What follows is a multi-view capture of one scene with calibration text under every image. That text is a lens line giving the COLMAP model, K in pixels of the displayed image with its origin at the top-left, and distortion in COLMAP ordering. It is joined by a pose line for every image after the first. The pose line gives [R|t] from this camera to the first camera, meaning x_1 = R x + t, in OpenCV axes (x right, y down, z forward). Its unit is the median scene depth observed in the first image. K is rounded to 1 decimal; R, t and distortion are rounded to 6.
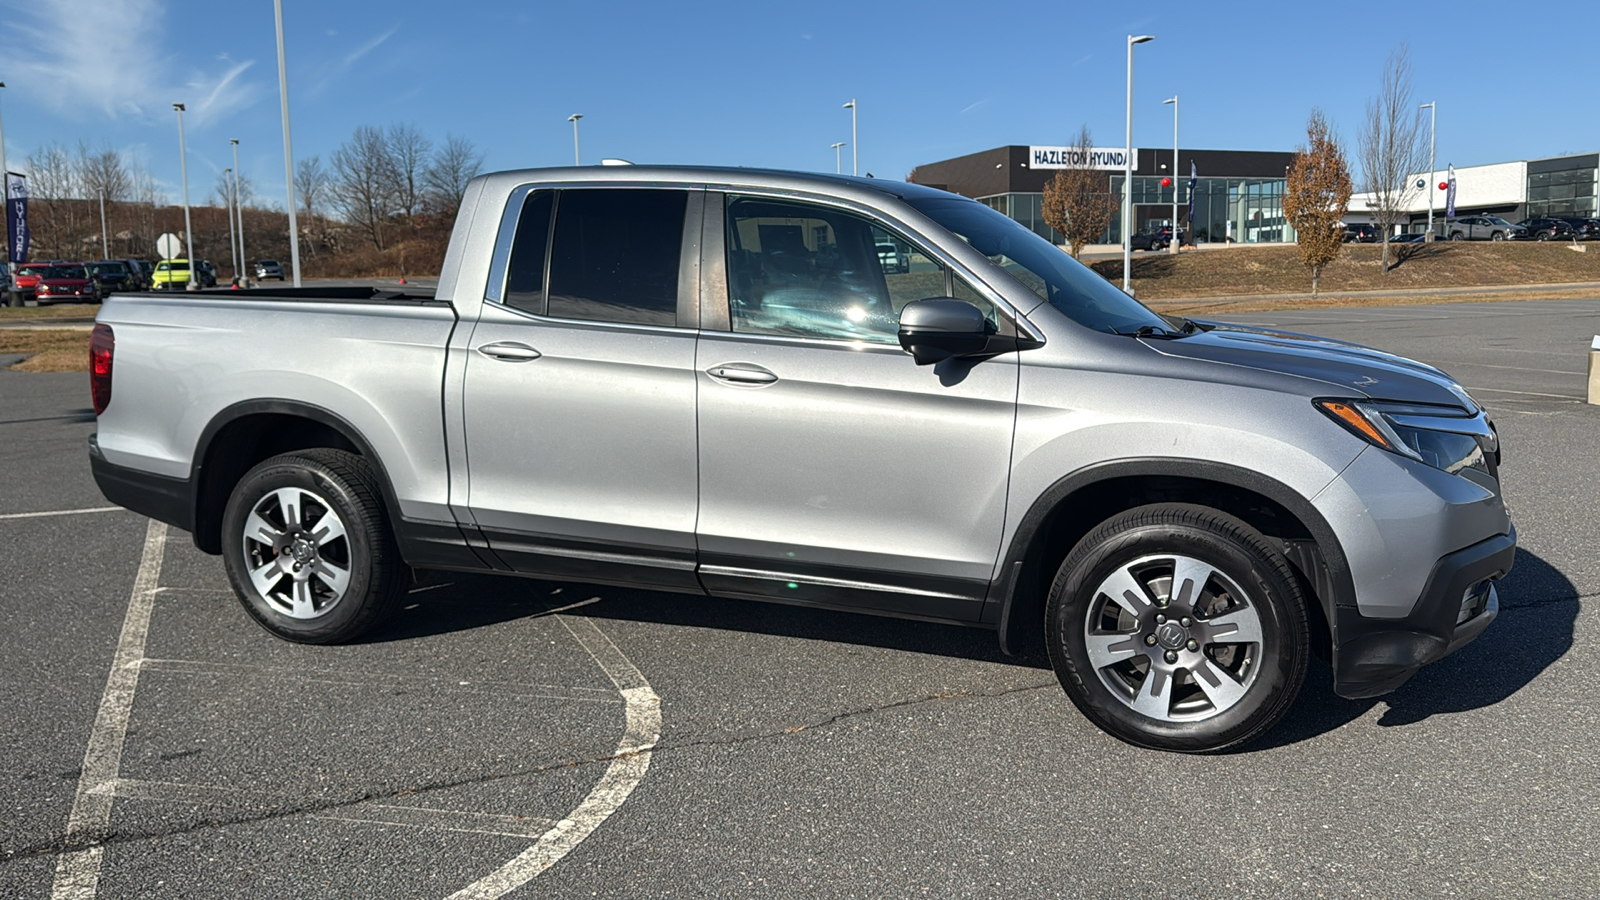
lens RADIAL K [[1272.4, 0, 832.8], [0, 1272.4, 458.2], [0, 0, 1]] dist [0.117207, -0.186652]
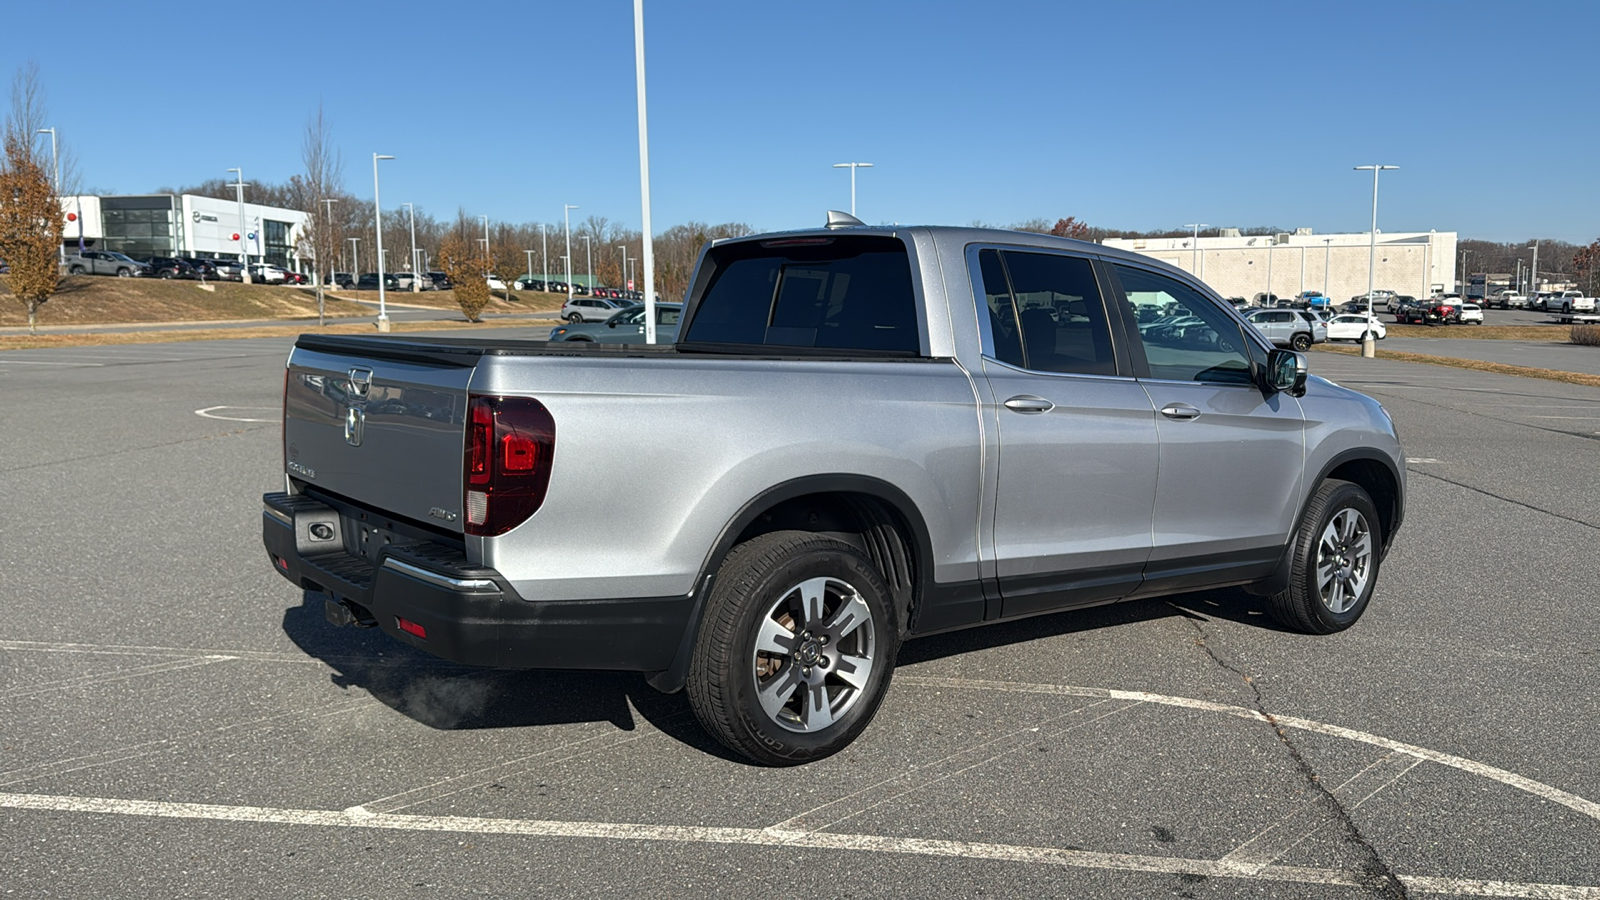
lens RADIAL K [[1272.4, 0, 835.2], [0, 1272.4, 461.7], [0, 0, 1]] dist [0.117207, -0.186652]
pose [[0.504917, -0.081207, 0.859340, -1.241747], [0.101964, 0.994205, 0.034041, -0.089301], [-0.857124, 0.070434, 0.510271, 0.610213]]
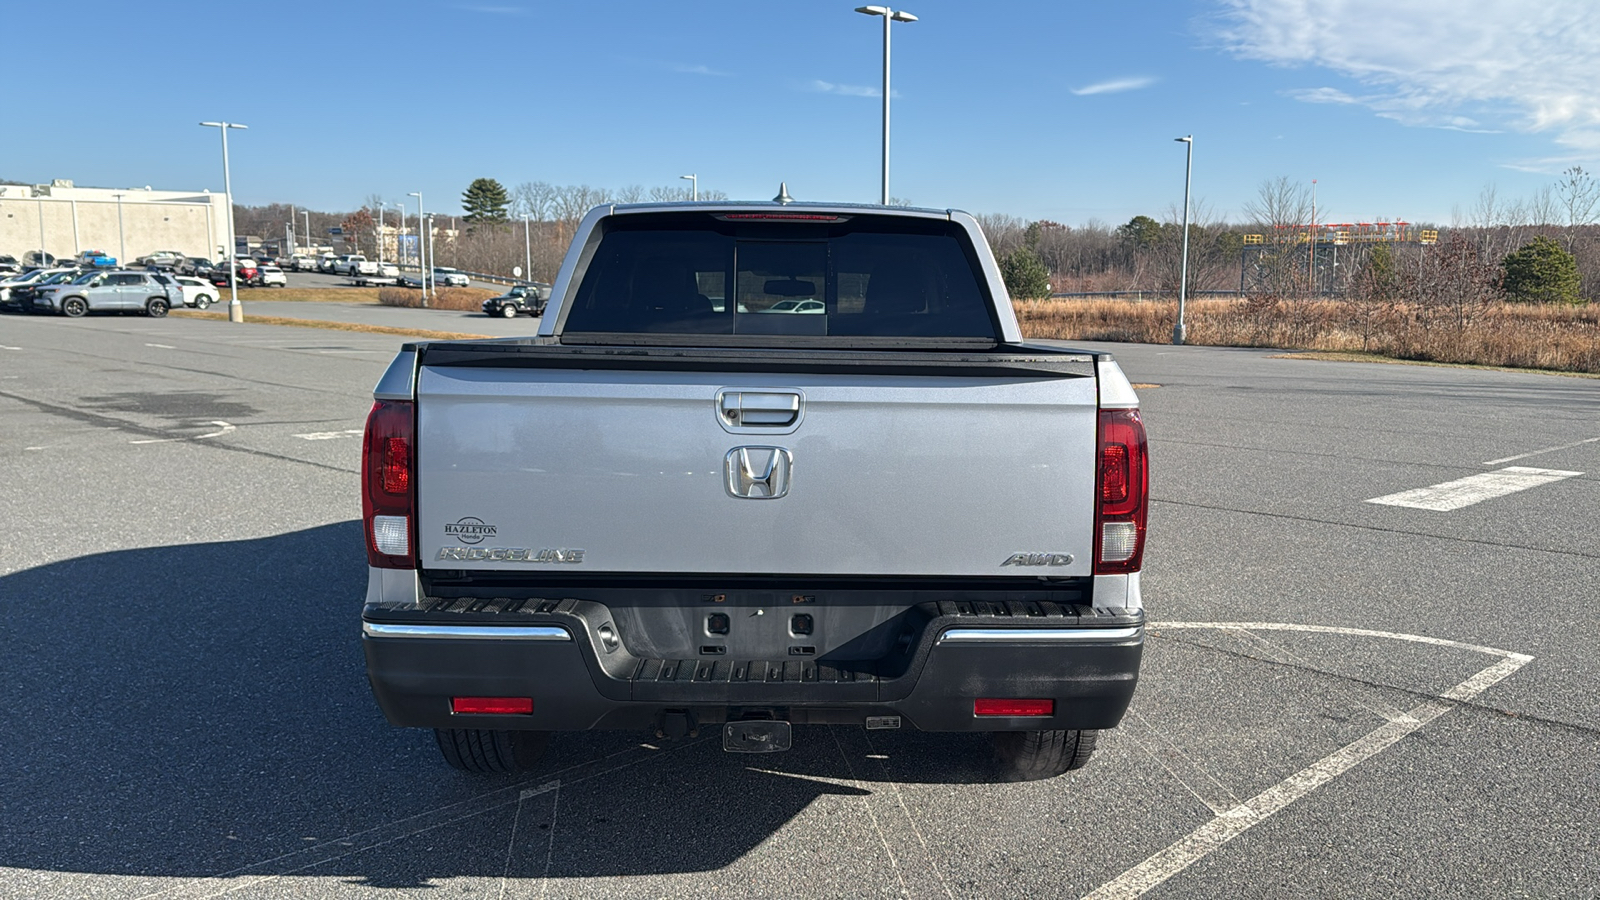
lens RADIAL K [[1275.5, 0, 836.8], [0, 1275.5, 466.3], [0, 0, 1]] dist [0.106803, -0.152743]
pose [[-0.360026, -0.119061, 0.925314, -1.236574], [0.123094, 0.977090, 0.173617, -0.228944], [-0.924786, 0.176407, -0.337122, 1.556537]]
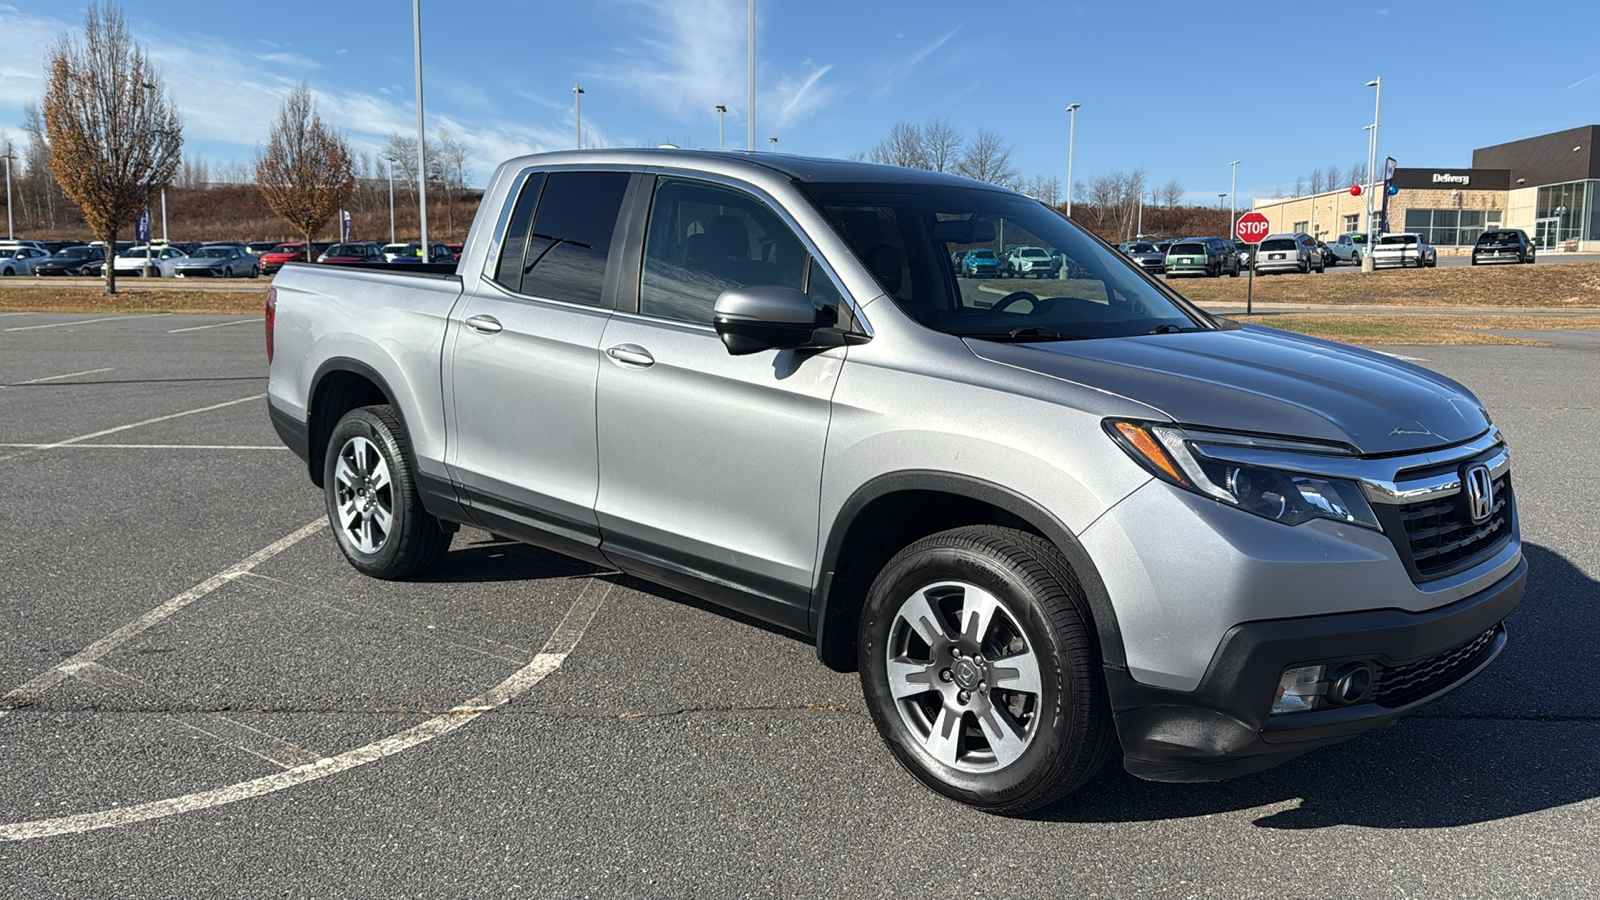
lens RADIAL K [[1272.4, 0, 830.2], [0, 1272.4, 450.1], [0, 0, 1]] dist [0.117207, -0.186652]
pose [[0.918857, 0.081083, -0.386169, 0.437771], [-0.080685, 0.996590, 0.017269, -0.020618], [0.386252, 0.015290, 0.922266, 0.126755]]
